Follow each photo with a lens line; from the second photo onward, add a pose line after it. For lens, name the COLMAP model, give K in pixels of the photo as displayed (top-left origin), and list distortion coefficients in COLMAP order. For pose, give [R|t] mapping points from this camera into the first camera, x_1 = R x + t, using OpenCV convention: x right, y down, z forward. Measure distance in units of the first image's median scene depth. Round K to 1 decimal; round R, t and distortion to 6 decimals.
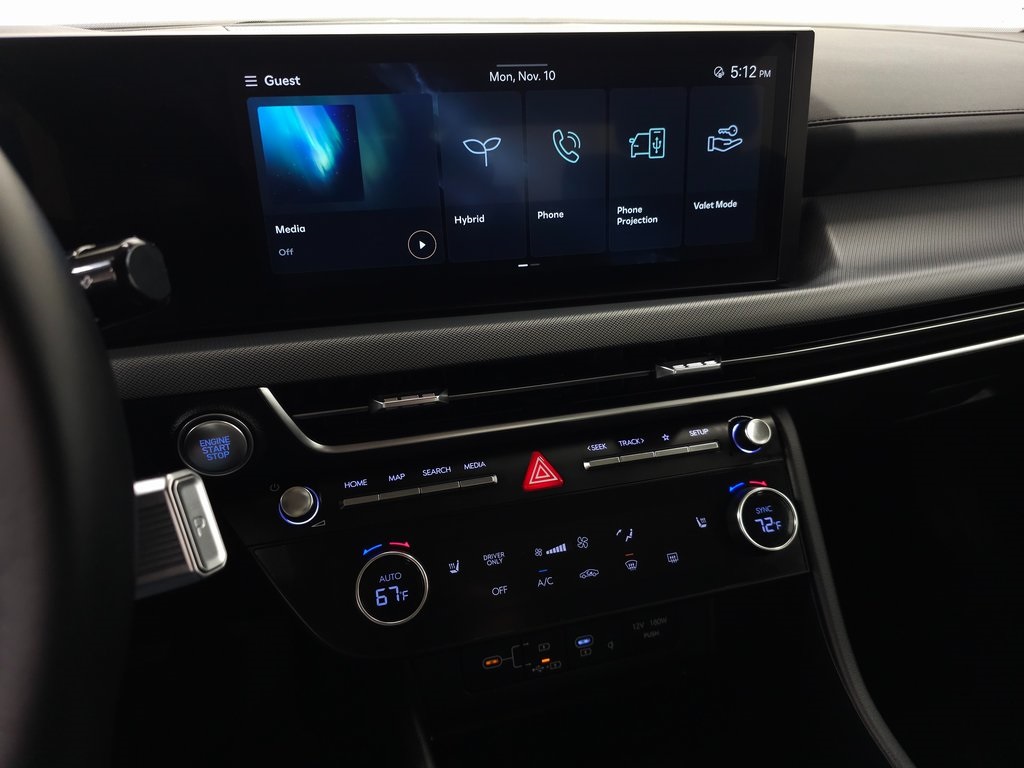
lens RADIAL K [[712.7, 0, 523.7], [0, 712.7, 385.8], [0, 0, 1]] dist [0.039653, -0.042096]
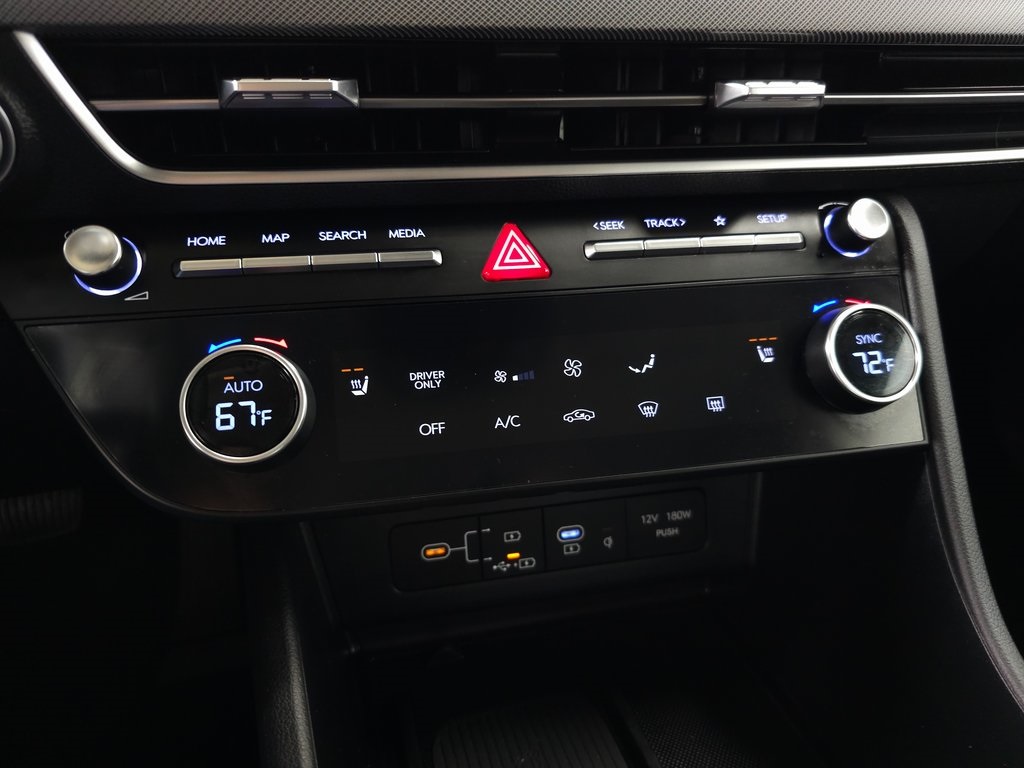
lens RADIAL K [[712.7, 0, 522.1], [0, 712.7, 385.8], [0, 0, 1]] dist [0.039653, -0.042096]
pose [[0.997437, 0.065763, -0.028196, 0.056199], [-0.062779, 0.993388, 0.096122, 0.175468], [0.034330, -0.094105, 0.994970, 0.372048]]
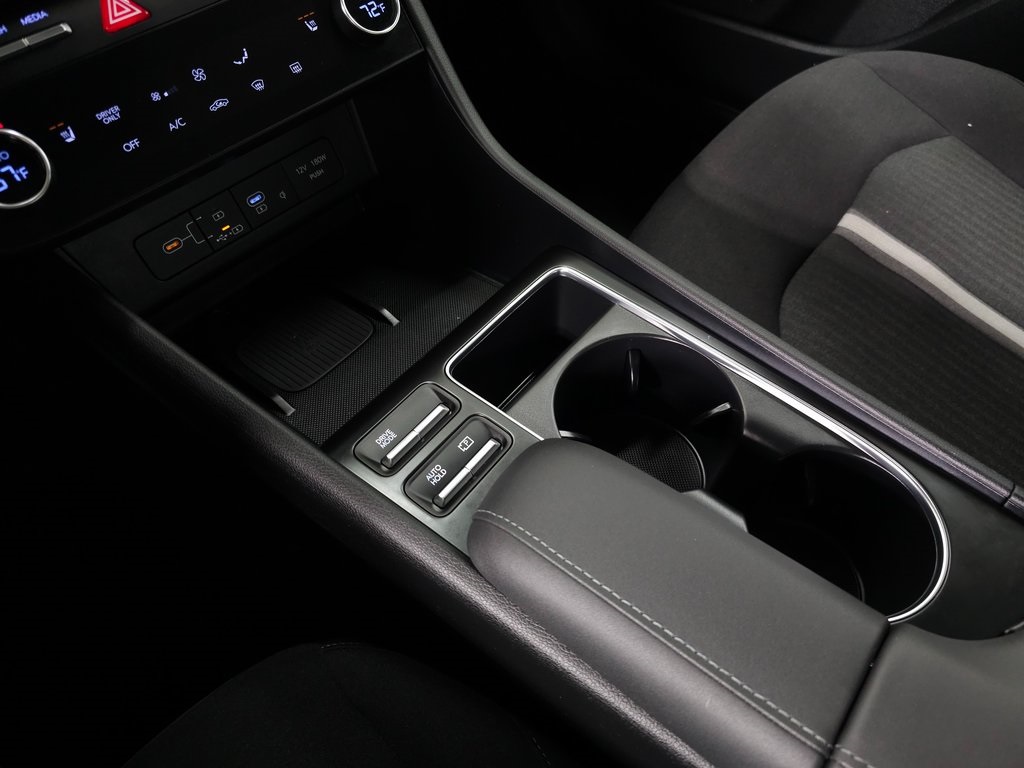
lens RADIAL K [[712.7, 0, 526.4], [0, 712.7, 377.9], [0, 0, 1]] dist [0.039653, -0.042096]
pose [[0.860475, -0.408953, 0.303874, 0.001261], [0.228094, 0.842525, 0.487980, 0.188886], [-0.455583, -0.350583, 0.818252, -0.130298]]
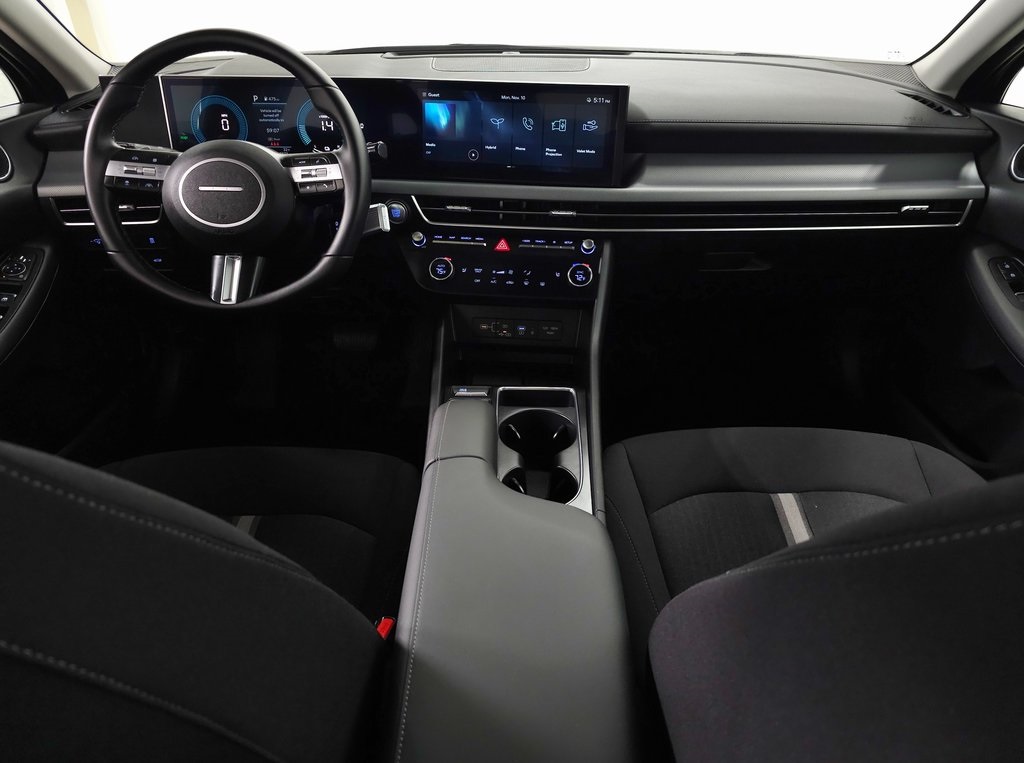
lens RADIAL K [[712.7, 0, 508.9], [0, 712.7, 390.6], [0, 0, 1]] dist [0.039653, -0.042096]
pose [[0.932455, 0.198800, -0.301672, 0.980490], [-0.174158, 0.978911, 0.106781, 0.370032], [0.316538, -0.047029, 0.947413, -1.600921]]
